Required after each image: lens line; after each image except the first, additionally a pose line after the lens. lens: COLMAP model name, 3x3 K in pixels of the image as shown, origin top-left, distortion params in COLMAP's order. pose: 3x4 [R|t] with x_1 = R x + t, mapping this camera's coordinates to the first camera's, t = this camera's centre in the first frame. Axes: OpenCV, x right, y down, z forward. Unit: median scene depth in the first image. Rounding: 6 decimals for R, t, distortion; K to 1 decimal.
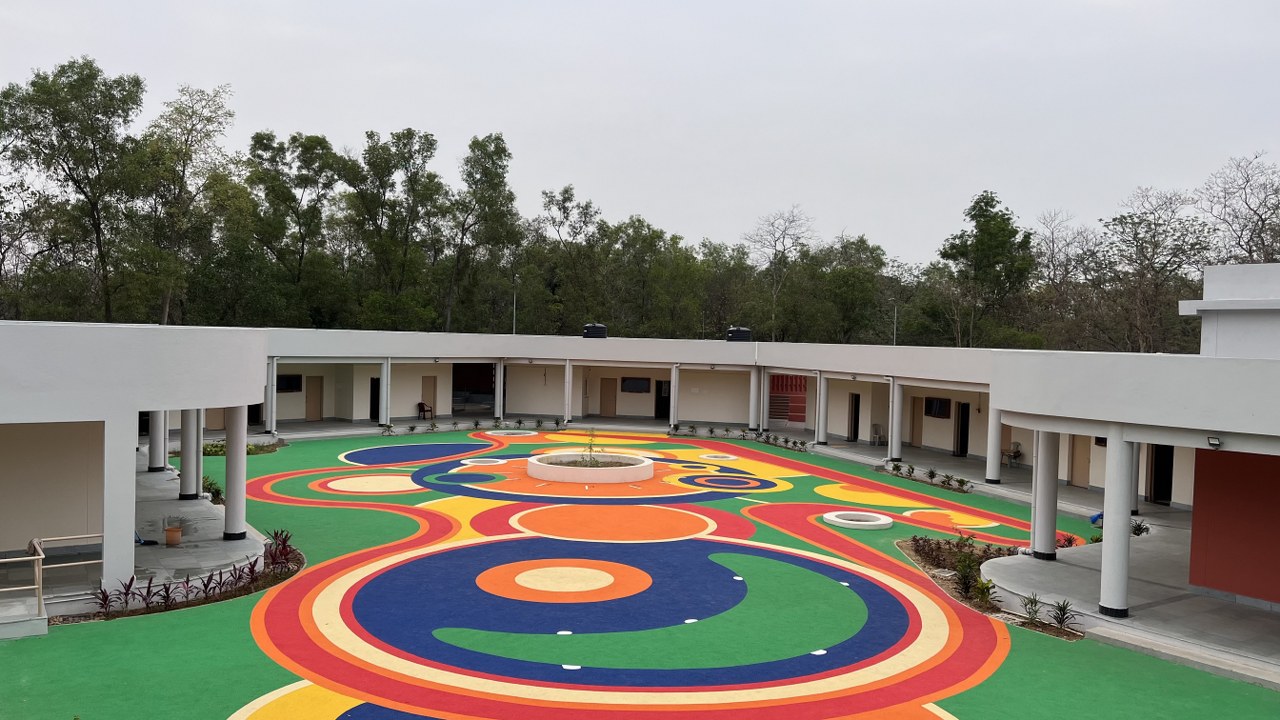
lens RADIAL K [[988.8, 0, 640.0], [0, 988.8, 360.0], [0, 0, 1]] dist [0.077267, -0.135562]
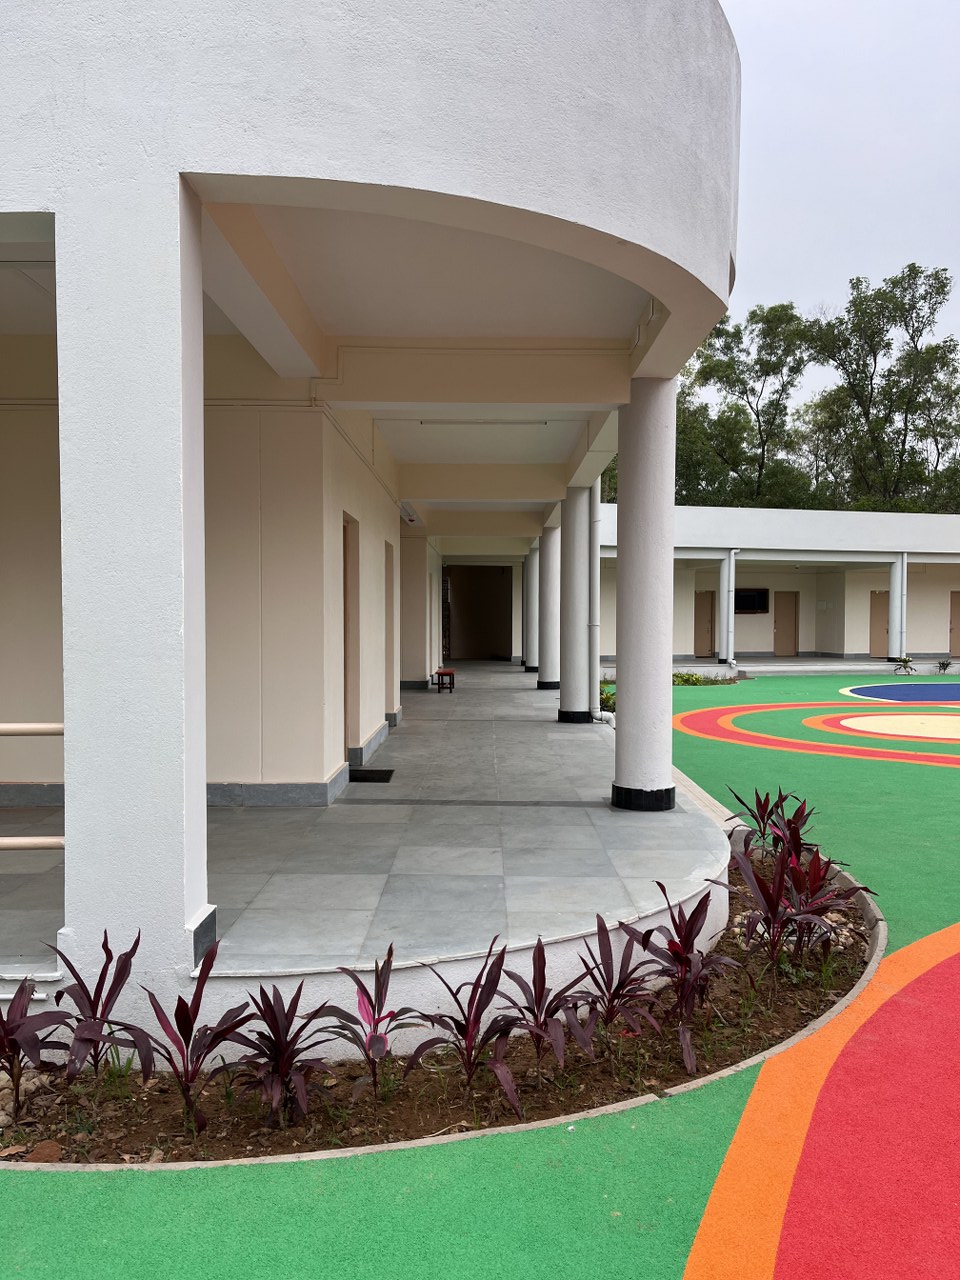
lens RADIAL K [[971.9, 0, 480.0], [0, 971.9, 640.0], [0, 0, 1]] dist [0.084879, -0.082168]
pose [[0.826762, -0.009882, -0.562465, -0.104531], [0.004817, 0.999933, -0.010488, 0.049721], [0.562531, 0.005962, 0.826754, 0.274858]]
